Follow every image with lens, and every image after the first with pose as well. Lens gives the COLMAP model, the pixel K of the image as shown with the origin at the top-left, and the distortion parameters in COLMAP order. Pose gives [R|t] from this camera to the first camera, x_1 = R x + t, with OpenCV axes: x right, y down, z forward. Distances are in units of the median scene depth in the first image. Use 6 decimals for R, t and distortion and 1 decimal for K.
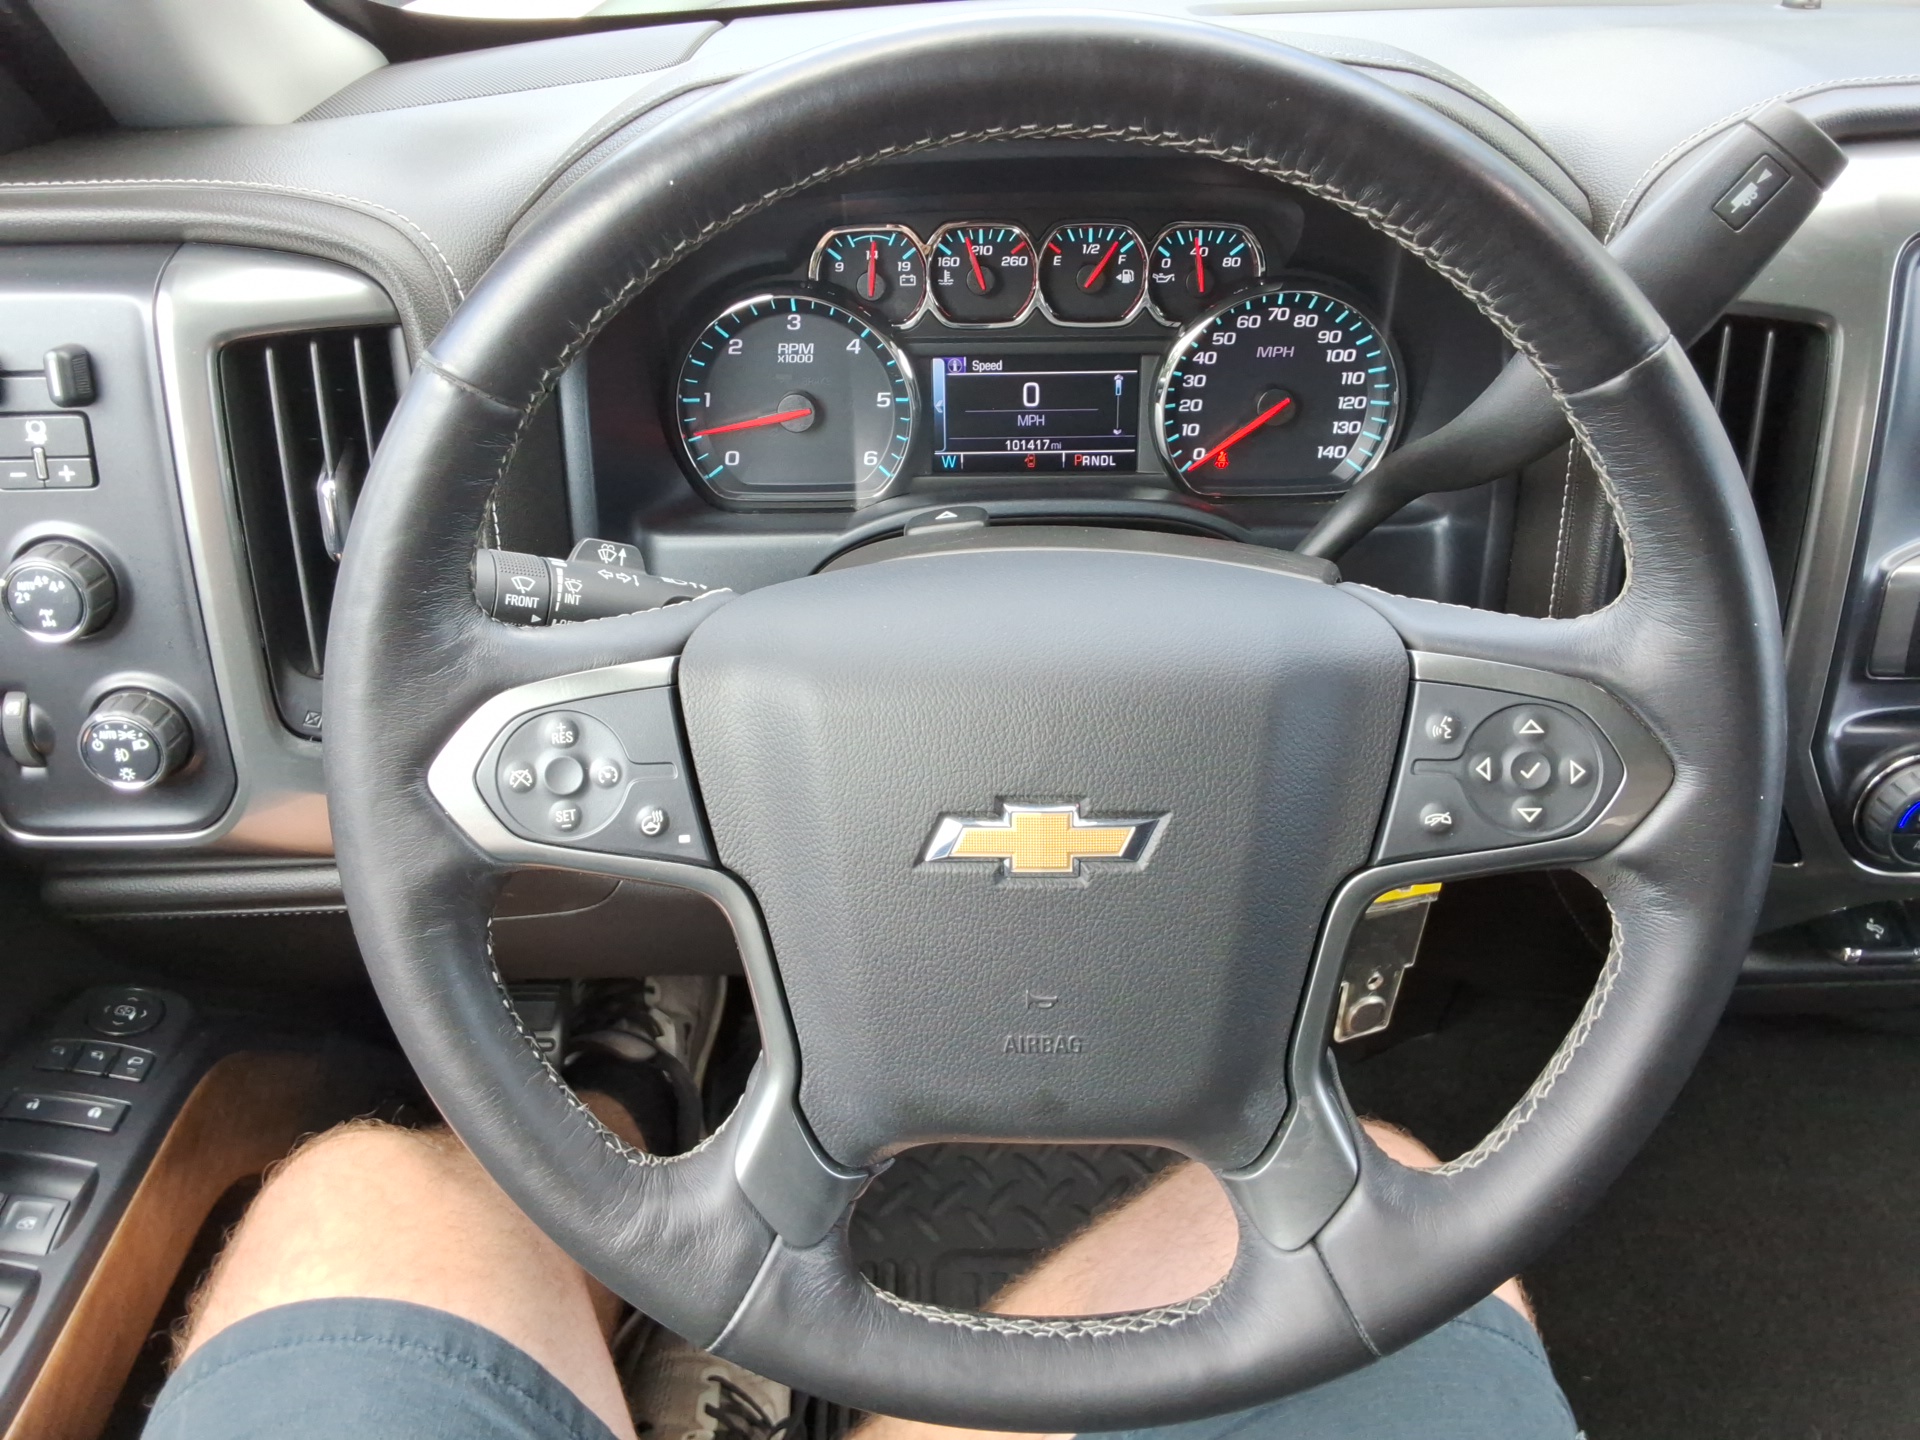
lens RADIAL K [[1542.1, 0, 969.6], [0, 1542.1, 710.2], [0, 0, 1]] dist [0.116343, -0.185448]
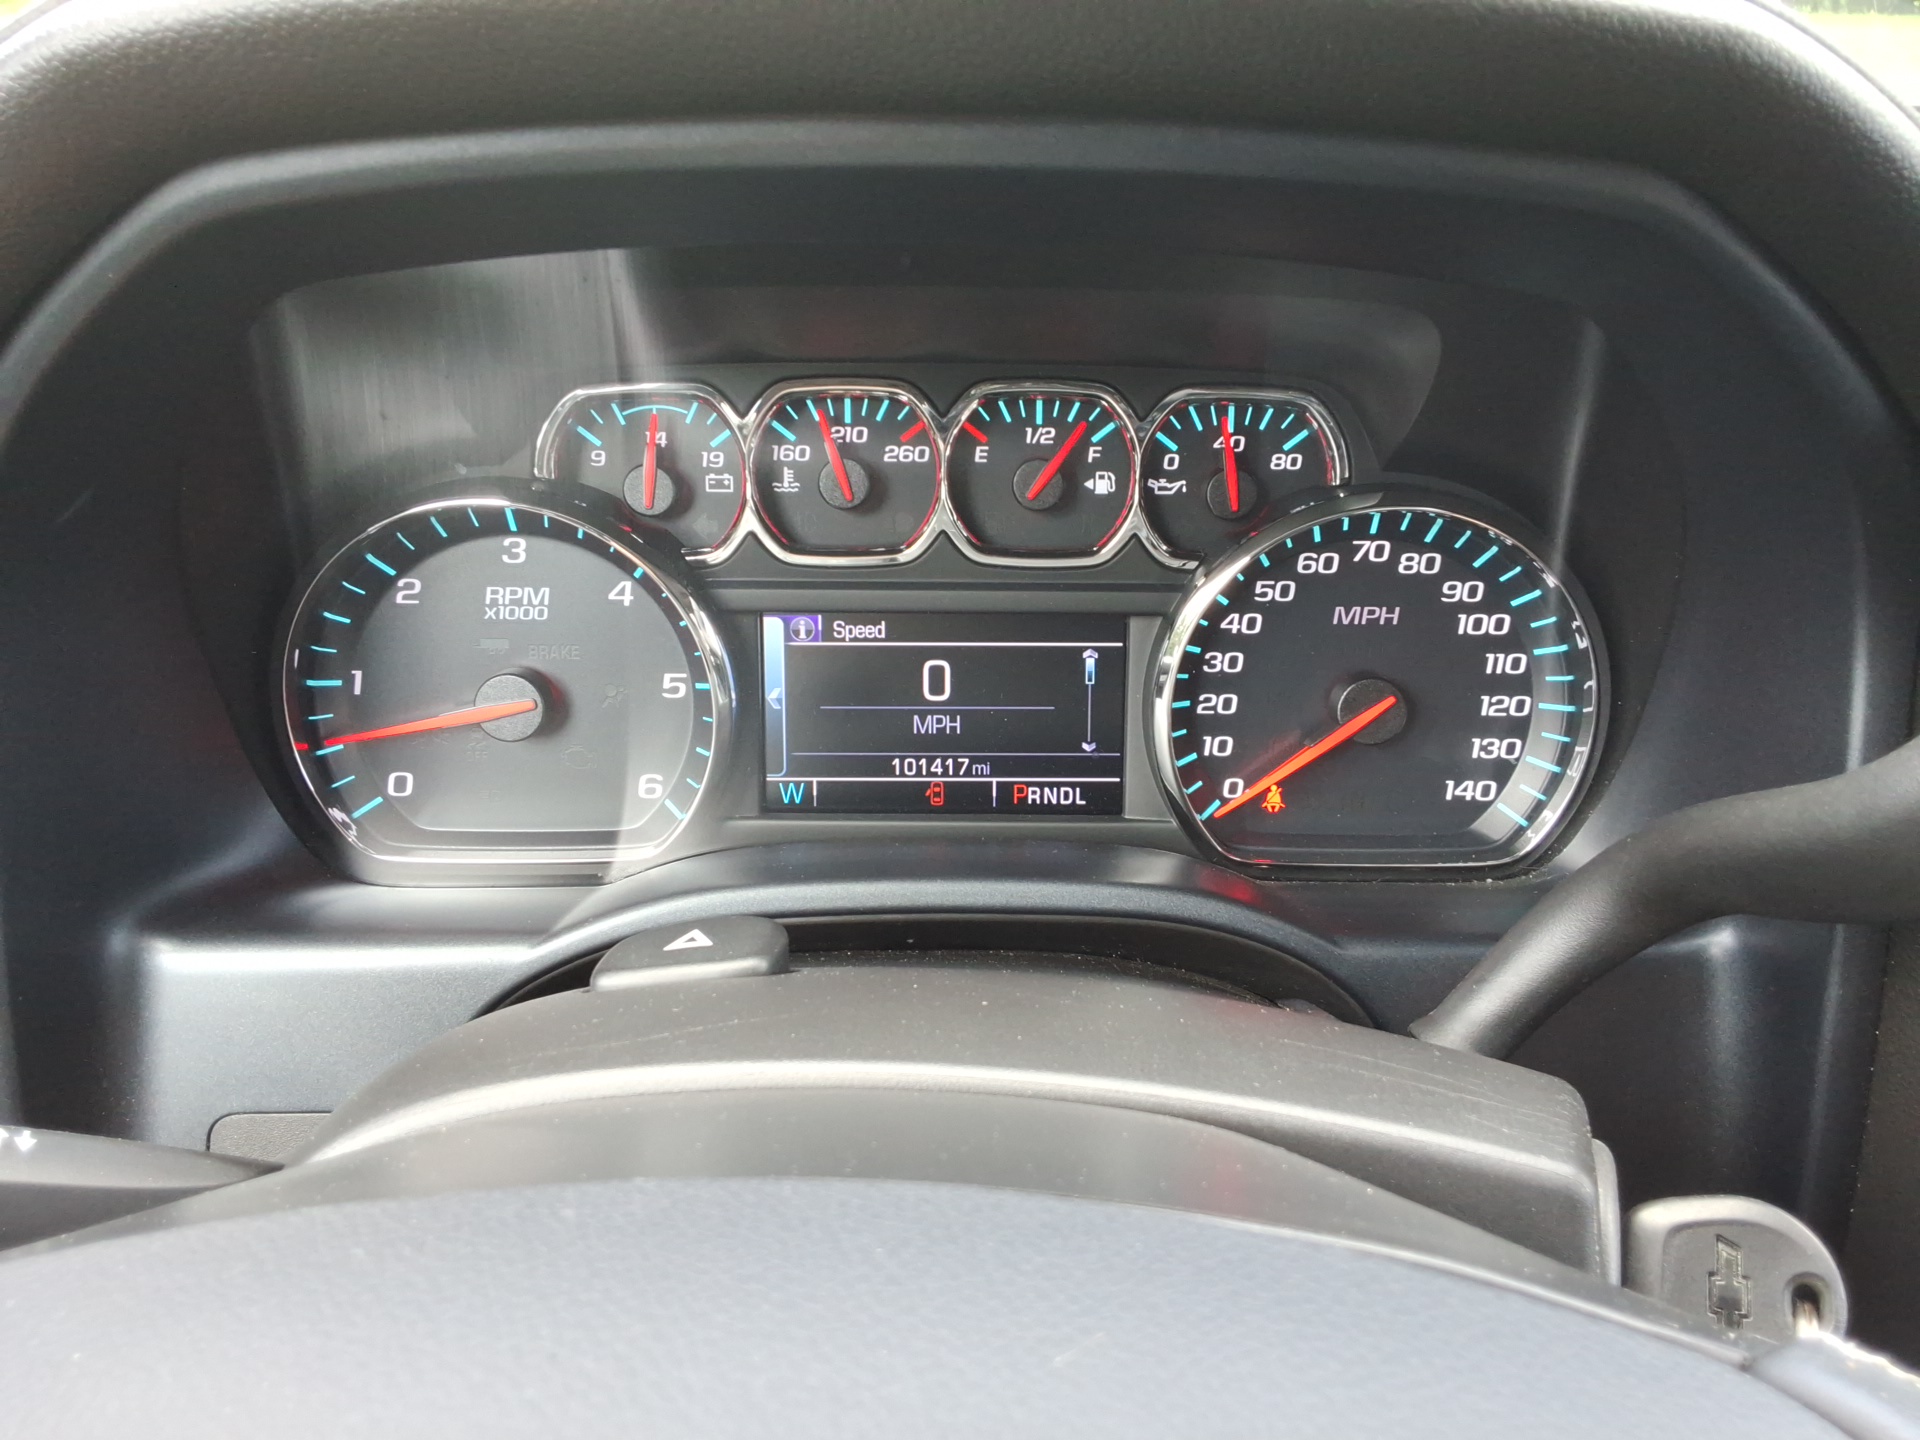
lens RADIAL K [[1542.1, 0, 989.9], [0, 1542.1, 703.5], [0, 0, 1]] dist [0.116343, -0.185448]
pose [[0.999869, 0.015164, -0.005574, 0.075100], [-0.015906, 0.984401, -0.175216, -0.115802], [0.002830, 0.175282, 0.984514, 0.532937]]
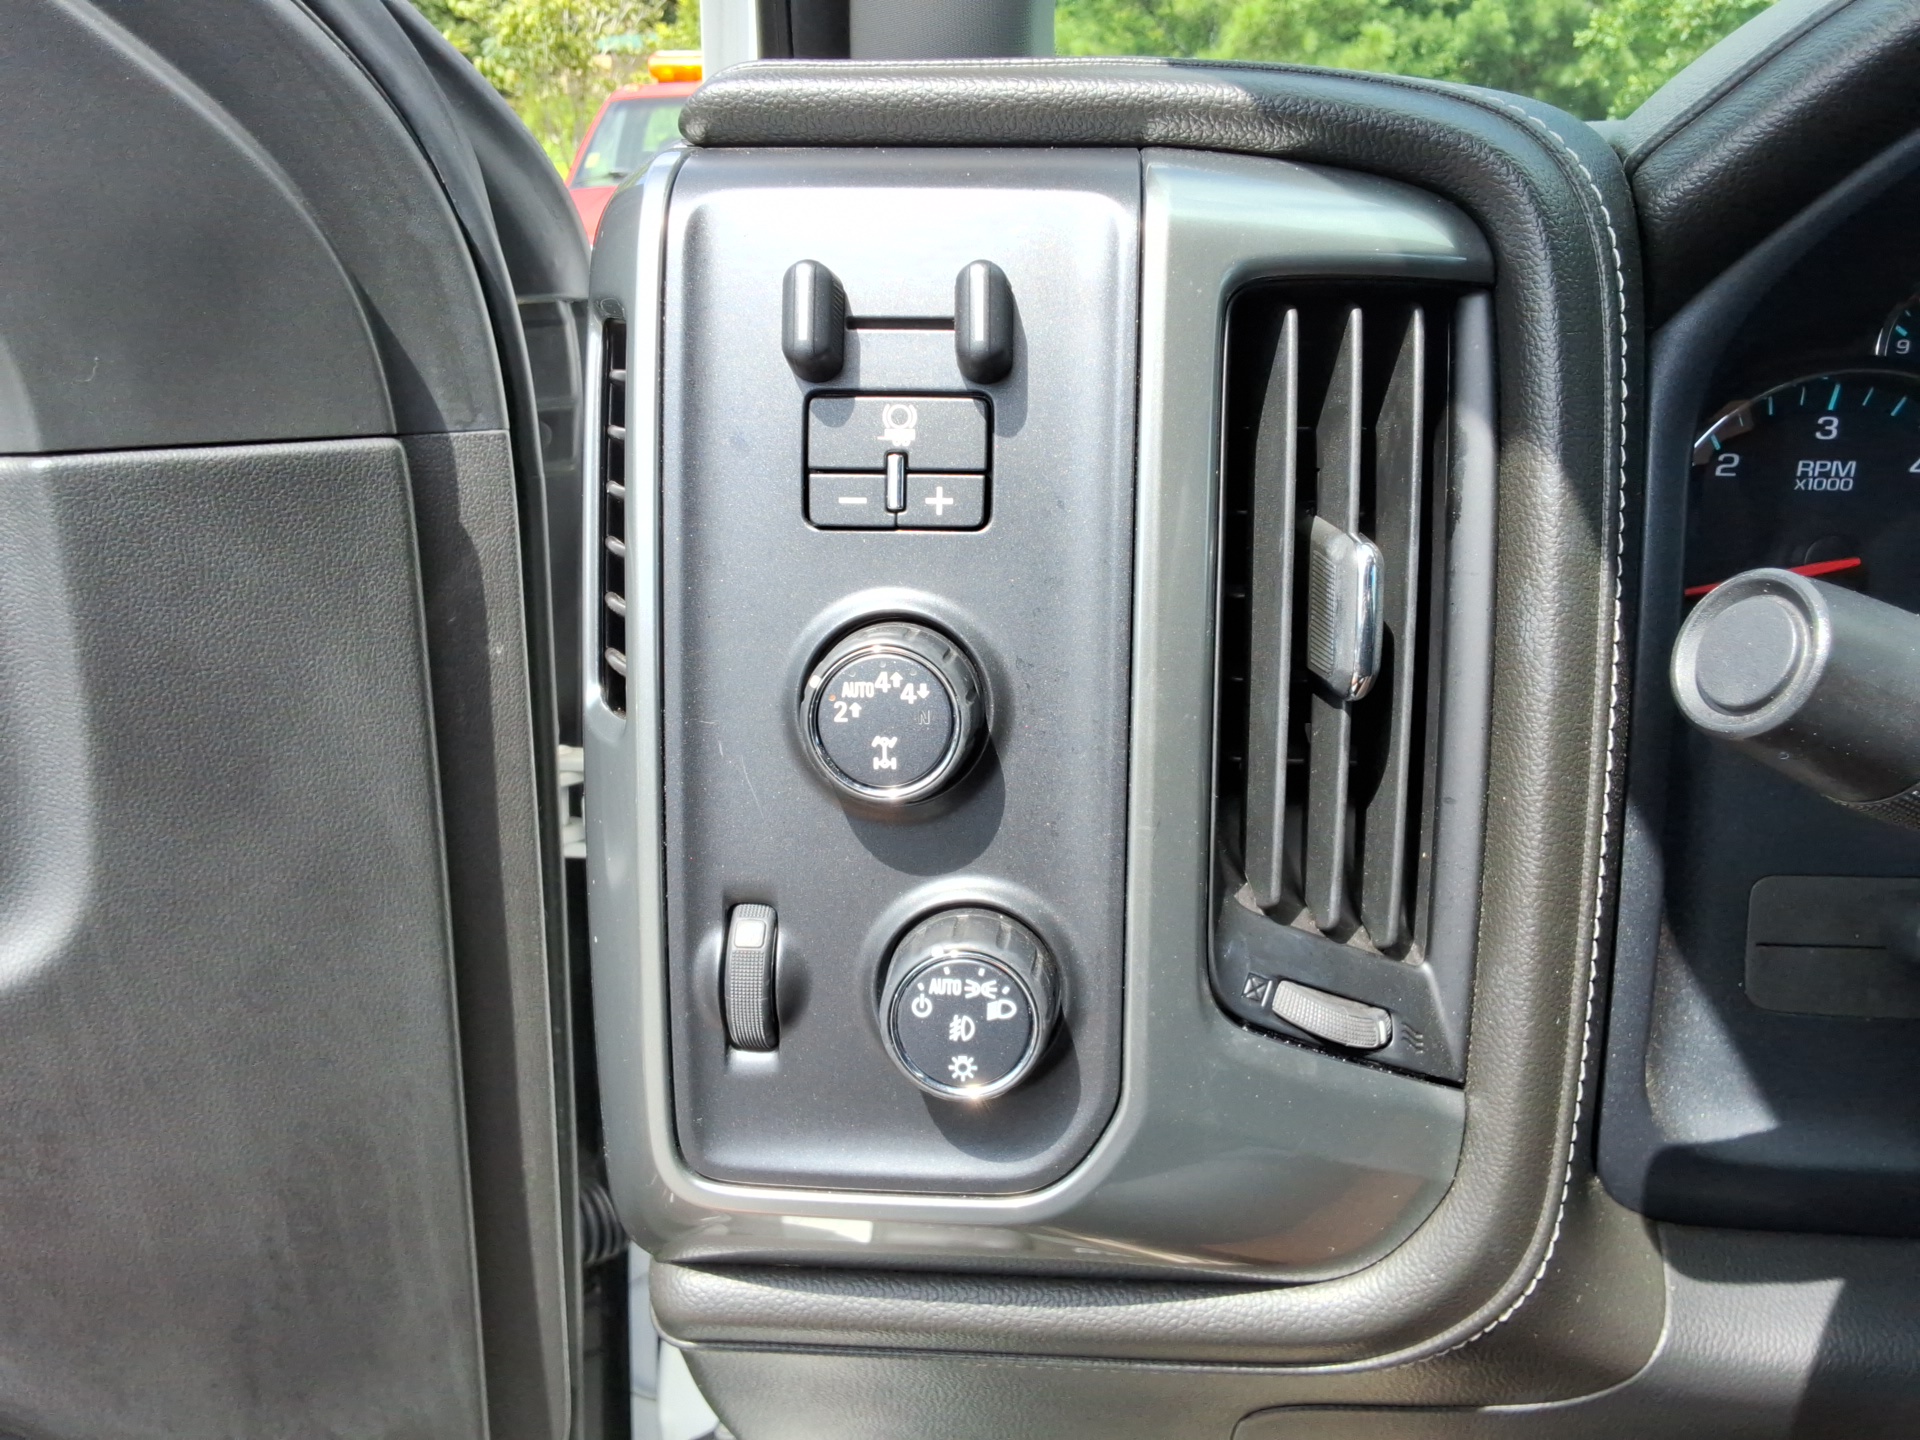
lens RADIAL K [[1542.1, 0, 953.0], [0, 1542.1, 717.2], [0, 0, 1]] dist [0.116343, -0.185448]
pose [[0.992273, 0.032169, -0.119828, -0.453777], [-0.061803, 0.965608, -0.252552, 0.055359], [0.107582, 0.258006, 0.960135, 0.446602]]
